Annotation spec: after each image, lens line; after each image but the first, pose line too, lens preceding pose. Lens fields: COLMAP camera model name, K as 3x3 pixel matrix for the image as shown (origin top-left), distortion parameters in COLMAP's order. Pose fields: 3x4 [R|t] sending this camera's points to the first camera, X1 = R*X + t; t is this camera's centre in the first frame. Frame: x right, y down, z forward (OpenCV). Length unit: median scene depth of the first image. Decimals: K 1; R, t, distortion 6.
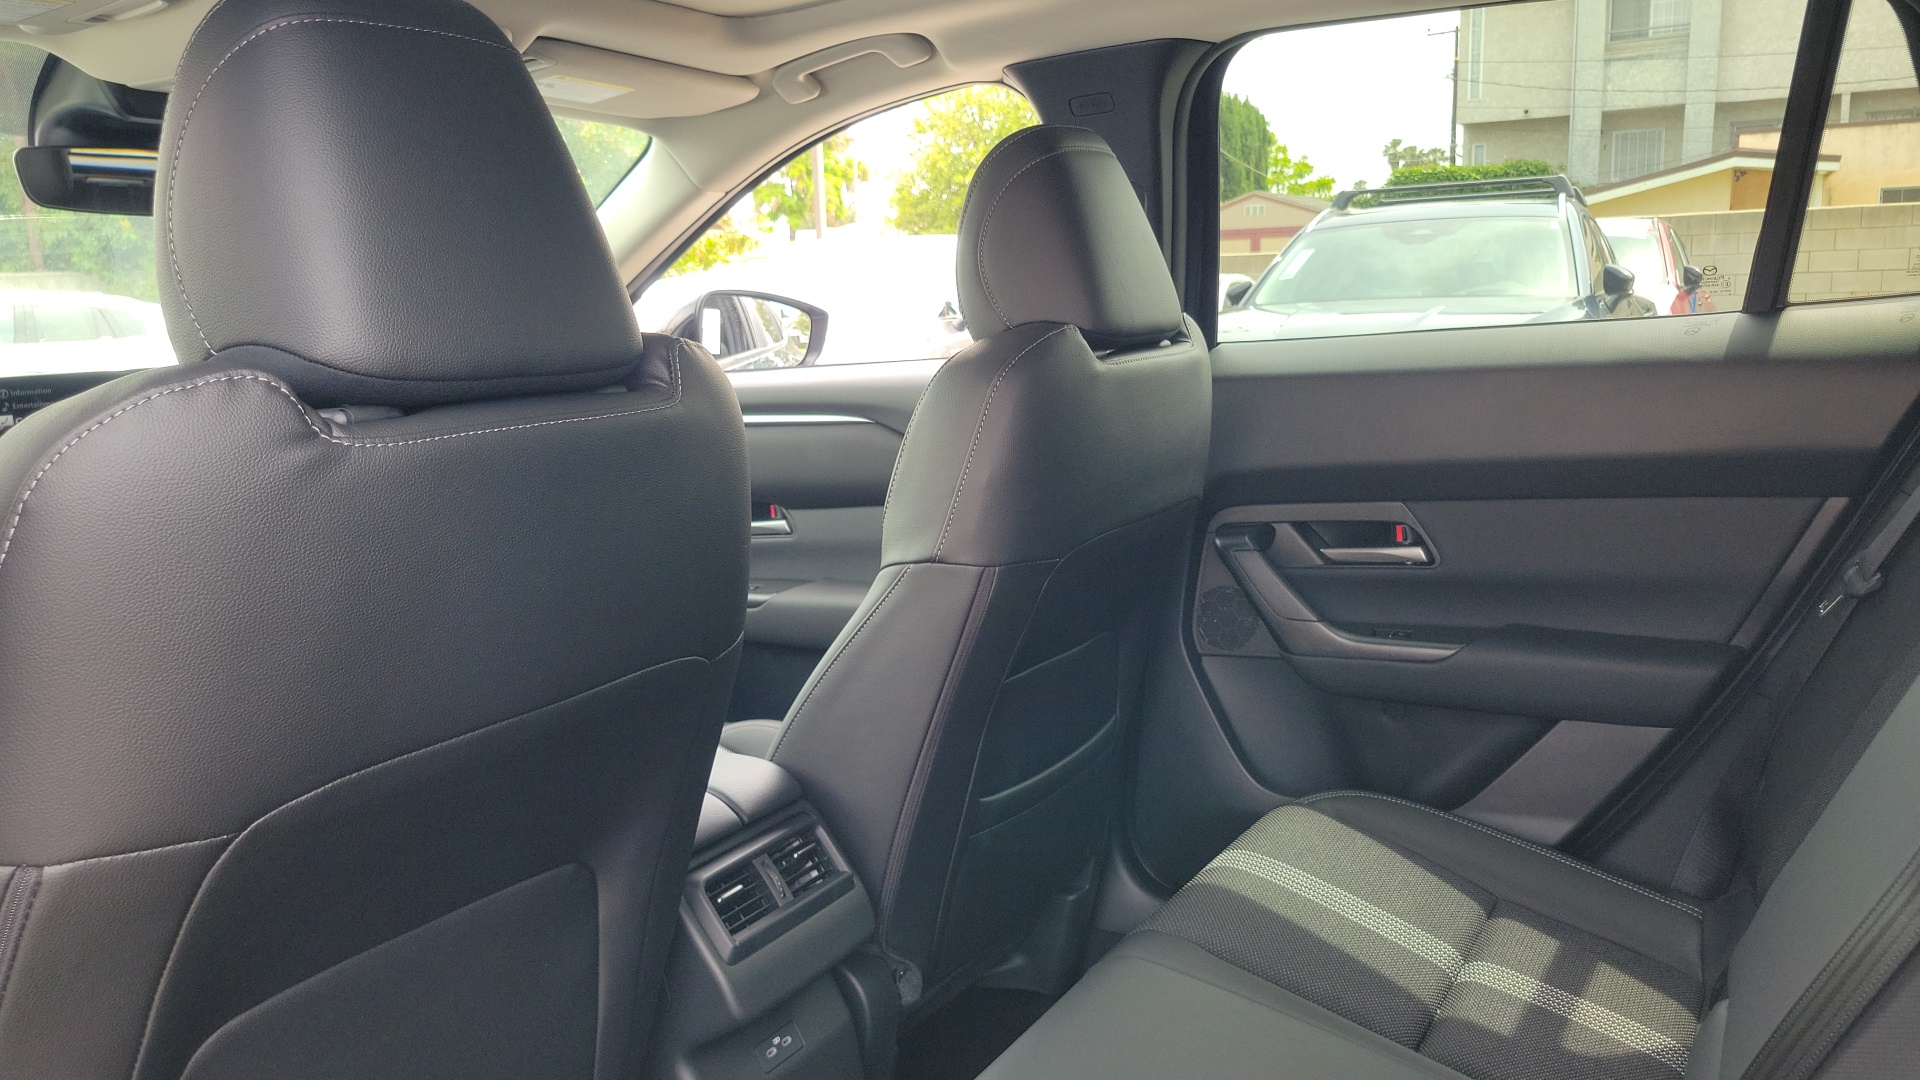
lens RADIAL K [[1462.0, 0, 964.2], [0, 1462.0, 539.1], [0, 0, 1]] dist [0.031590, -0.013867]
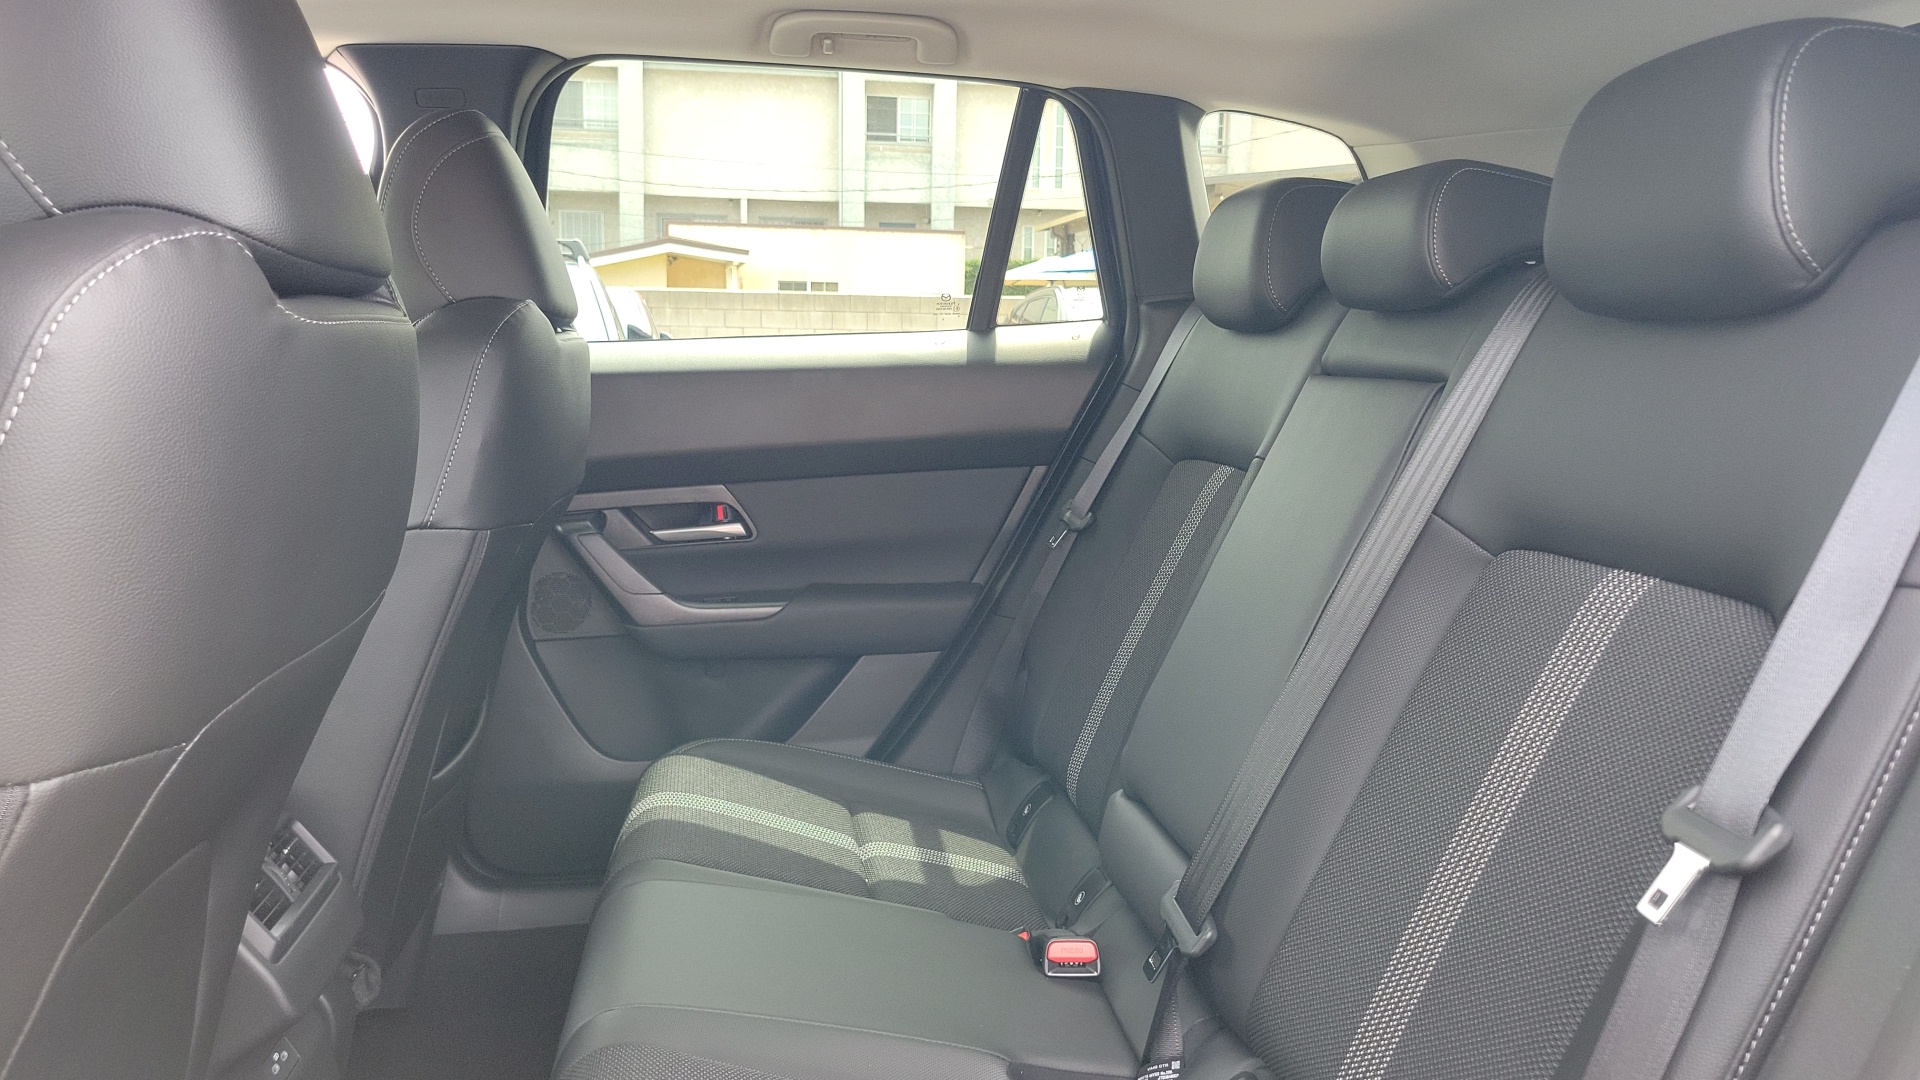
lens RADIAL K [[1462.0, 0, 964.2], [0, 1462.0, 539.1], [0, 0, 1]] dist [0.031590, -0.013867]
pose [[0.769680, -0.042610, 0.637007, -0.288059], [0.070869, 0.997306, -0.018919, 0.052483], [-0.634485, 0.059706, 0.770626, -0.001048]]
